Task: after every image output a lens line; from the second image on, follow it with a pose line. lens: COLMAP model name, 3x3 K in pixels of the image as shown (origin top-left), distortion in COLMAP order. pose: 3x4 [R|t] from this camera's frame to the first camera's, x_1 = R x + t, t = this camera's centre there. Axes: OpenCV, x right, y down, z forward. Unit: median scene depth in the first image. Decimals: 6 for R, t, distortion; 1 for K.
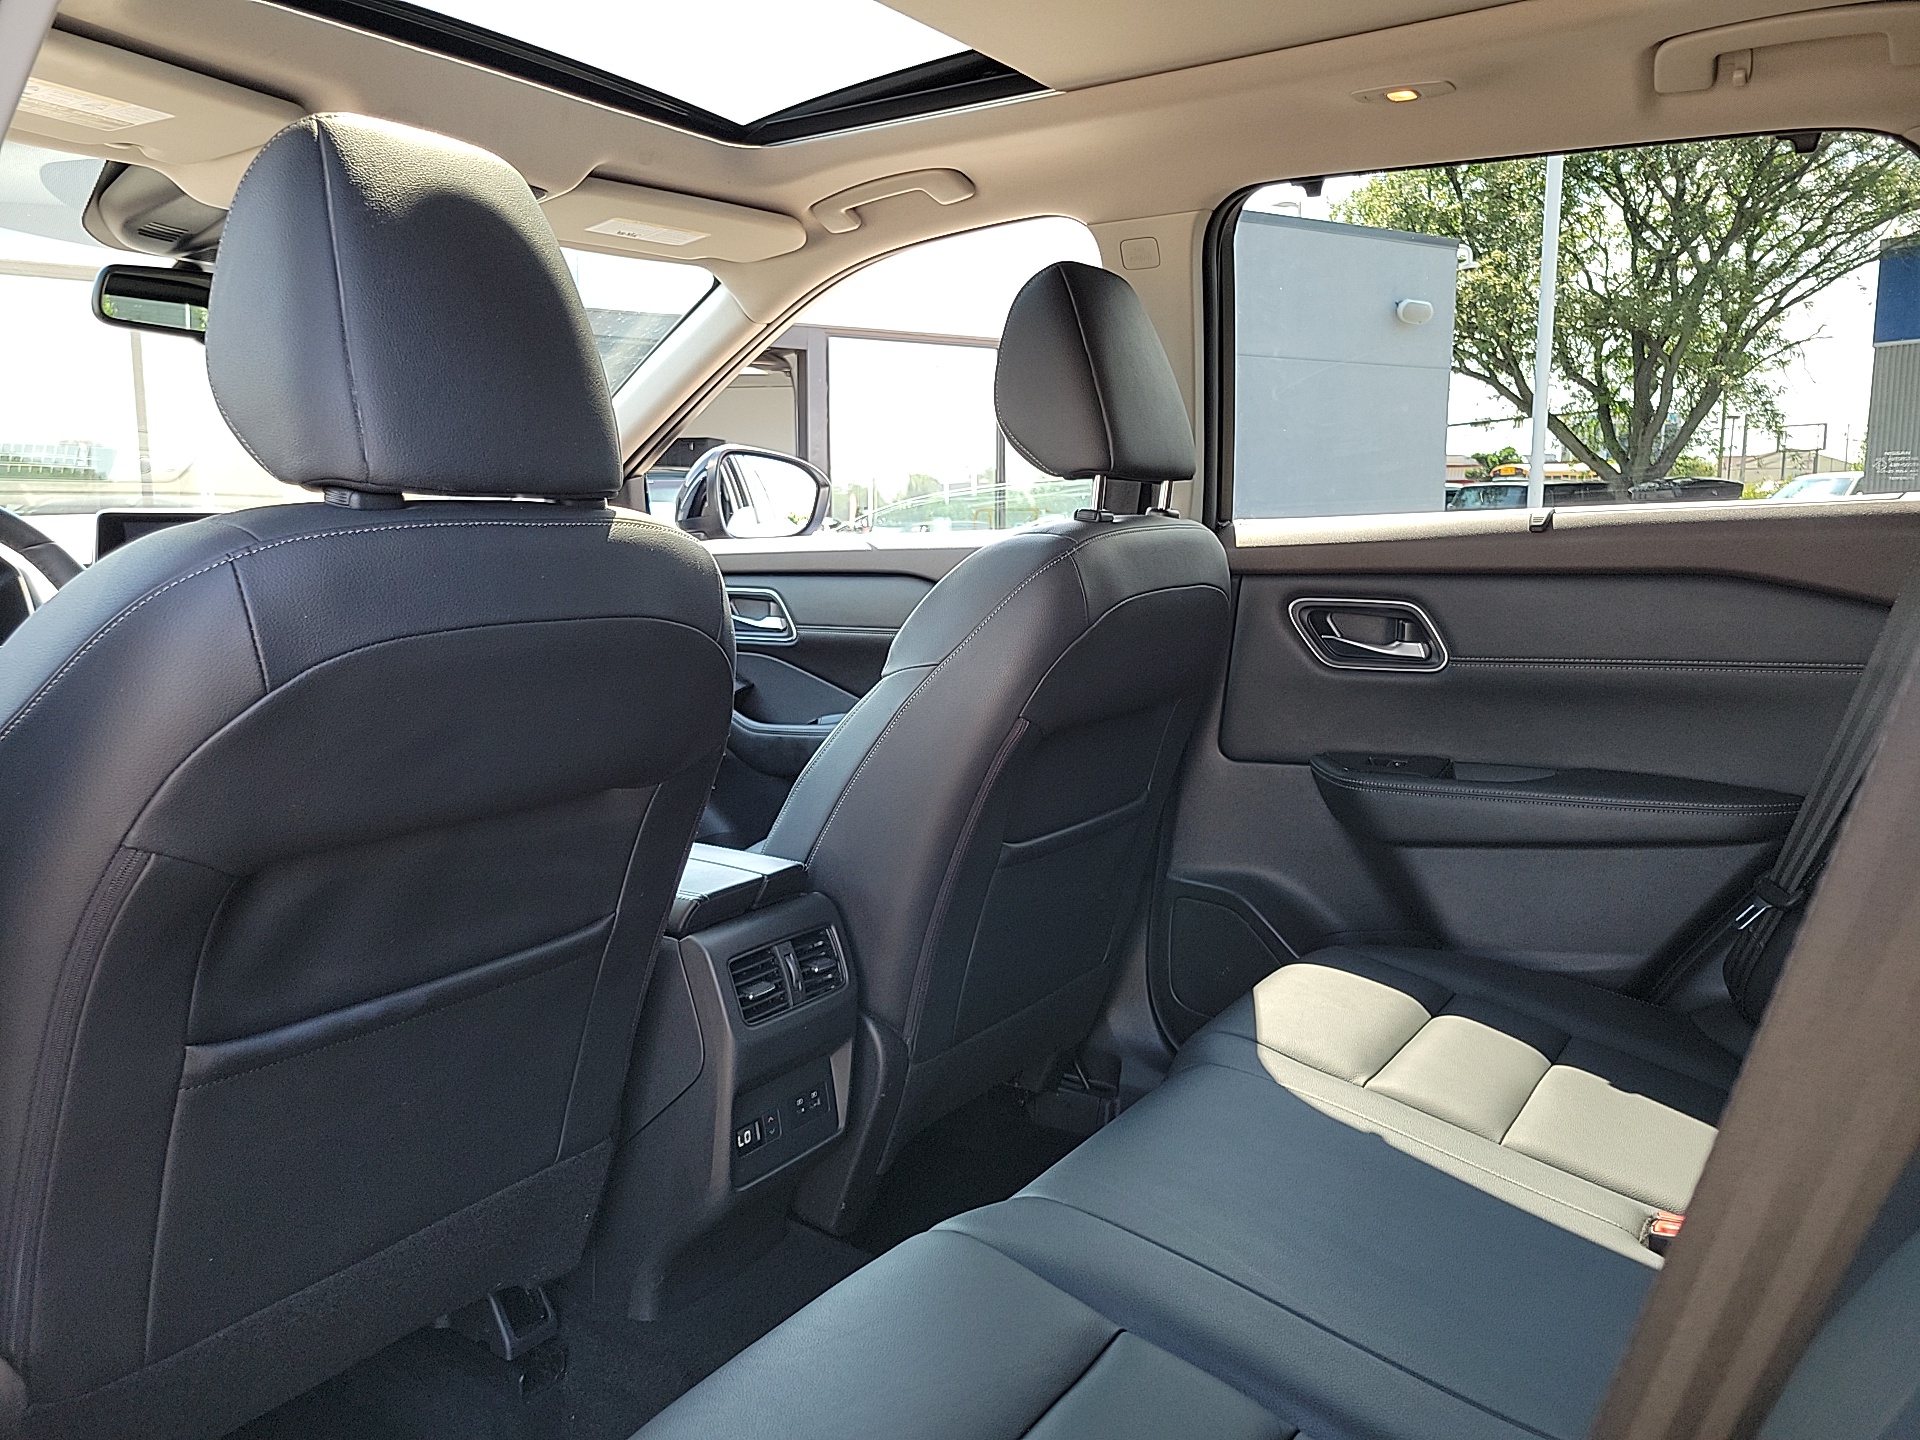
lens RADIAL K [[1448.2, 0, 951.8], [0, 1448.2, 692.8], [0, 0, 1]] dist [0.076684, -0.067994]
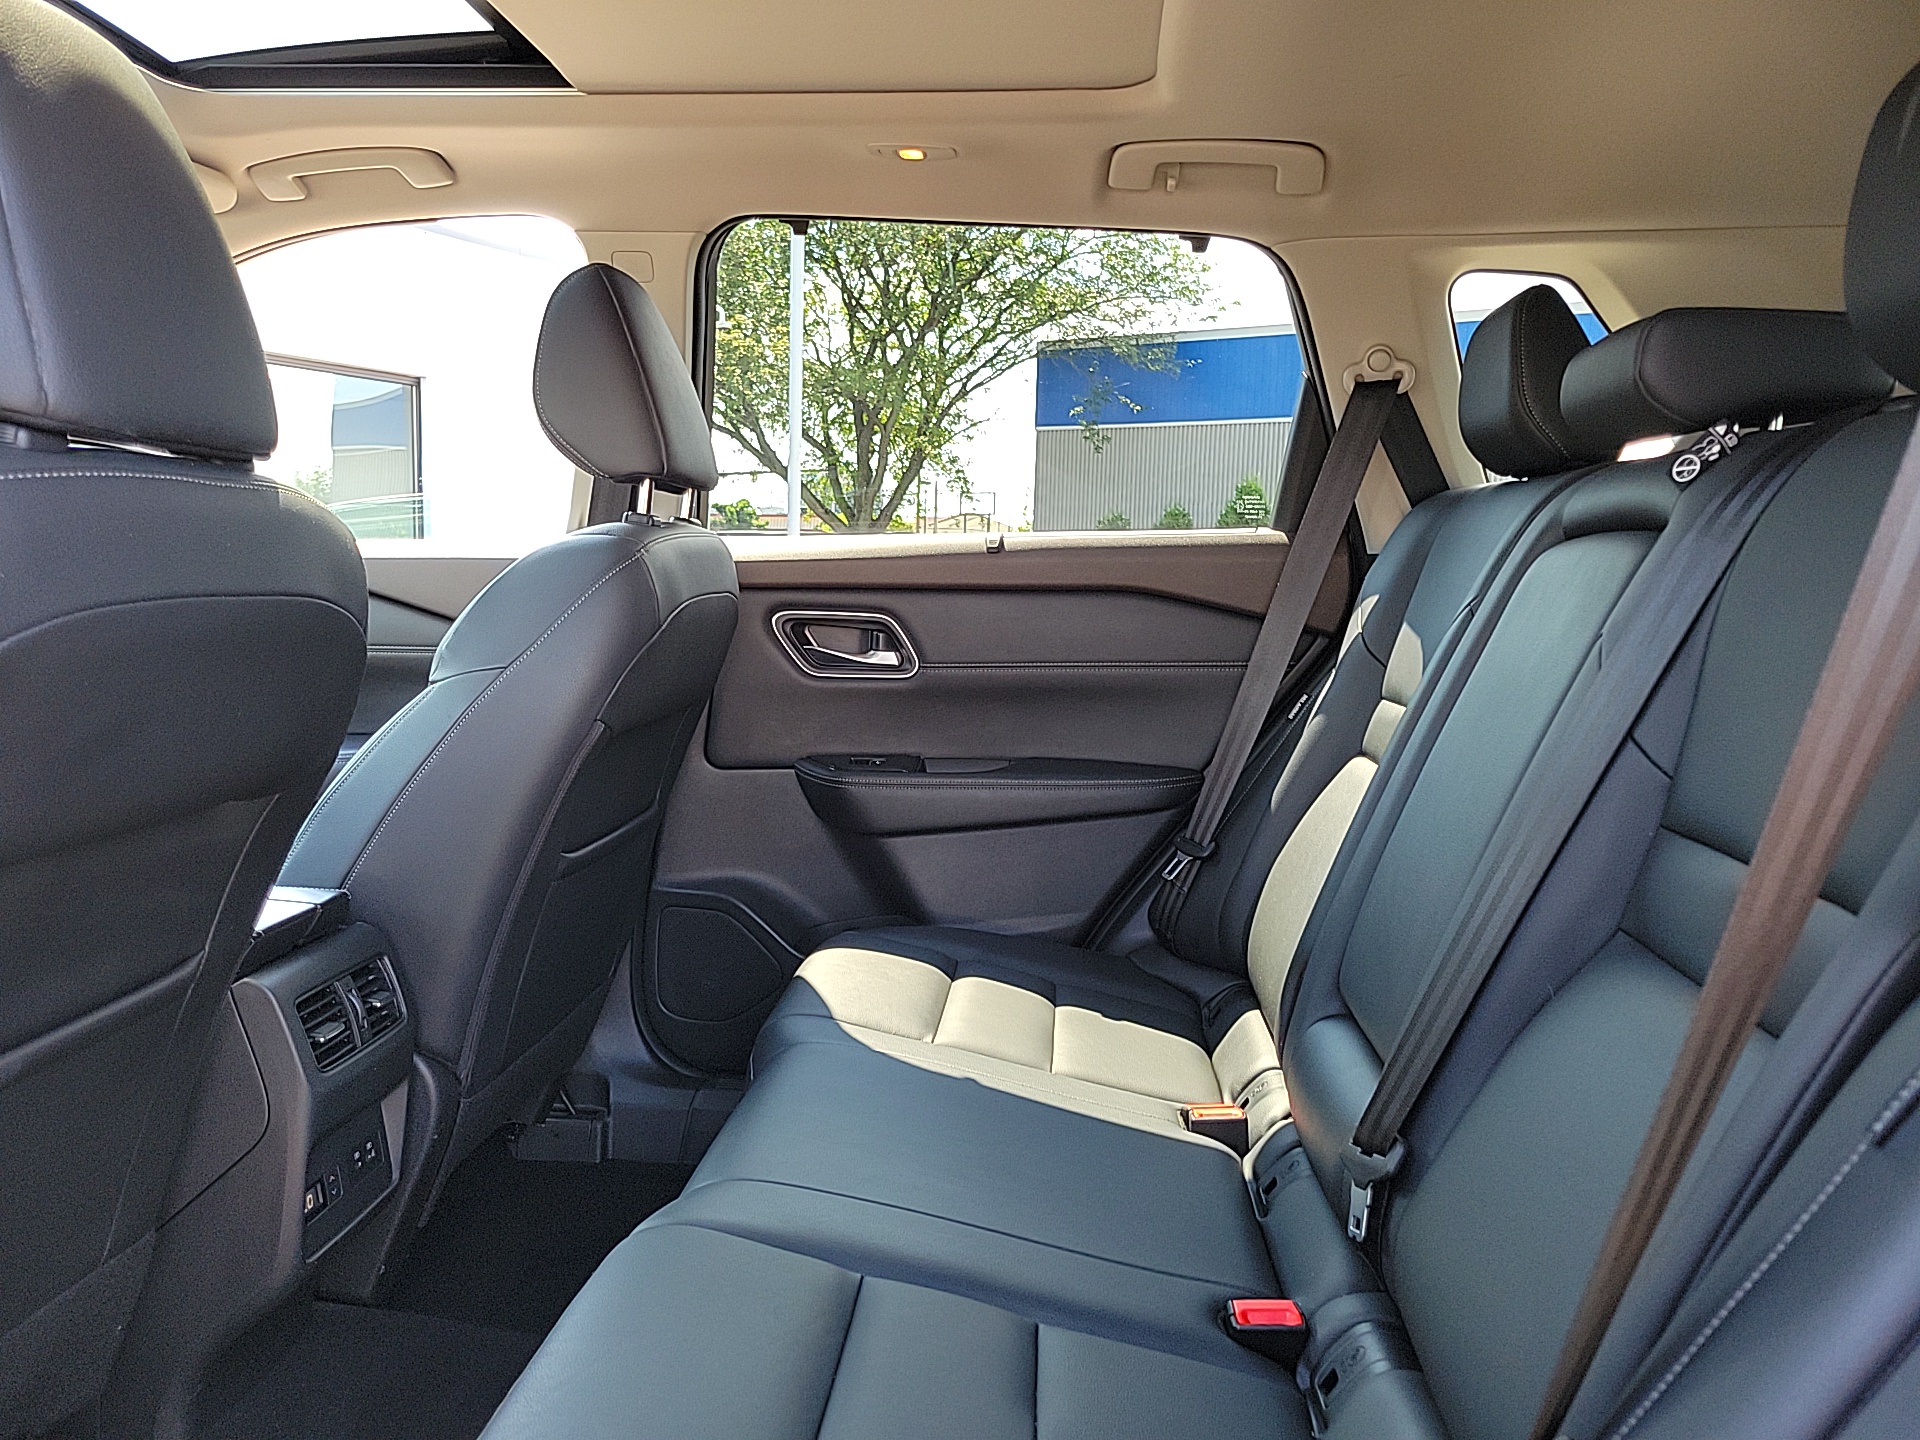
lens RADIAL K [[1448.2, 0, 951.8], [0, 1448.2, 692.8], [0, 0, 1]] dist [0.076684, -0.067994]
pose [[0.880822, -0.018705, 0.473078, -0.185157], [0.031495, 0.999321, -0.019129, 0.022720], [-0.472399, 0.031749, 0.880813, 0.018913]]
